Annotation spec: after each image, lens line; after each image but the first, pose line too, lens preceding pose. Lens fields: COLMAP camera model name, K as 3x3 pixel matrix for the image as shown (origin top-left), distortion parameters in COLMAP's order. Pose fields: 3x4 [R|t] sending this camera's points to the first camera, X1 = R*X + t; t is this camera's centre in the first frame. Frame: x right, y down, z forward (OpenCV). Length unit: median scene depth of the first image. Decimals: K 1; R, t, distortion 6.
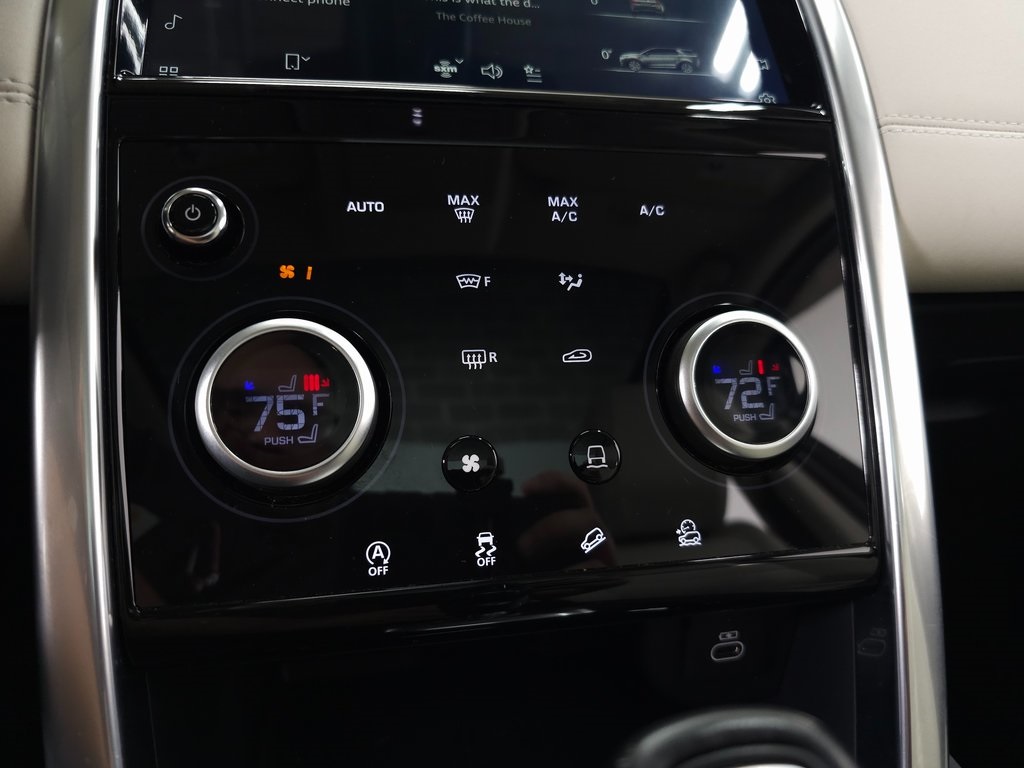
lens RADIAL K [[698.1, 0, 513.0], [0, 698.1, 388.5], [0, 0, 1]] dist [0.028773, -0.040753]
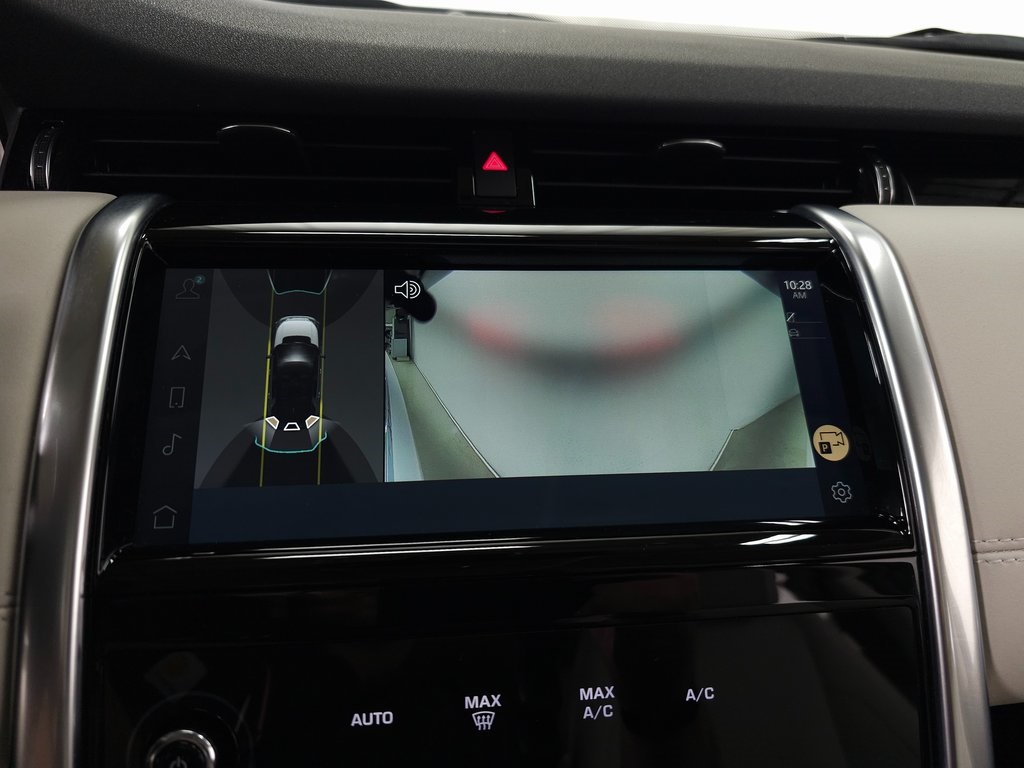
lens RADIAL K [[698.1, 0, 517.7], [0, 698.1, 397.7], [0, 0, 1]] dist [0.028773, -0.040753]
pose [[0.997516, 0.027355, -0.064917, 0.019821], [-0.024087, 0.998429, 0.050598, -0.700250], [0.066199, -0.048909, 0.996607, 0.142013]]
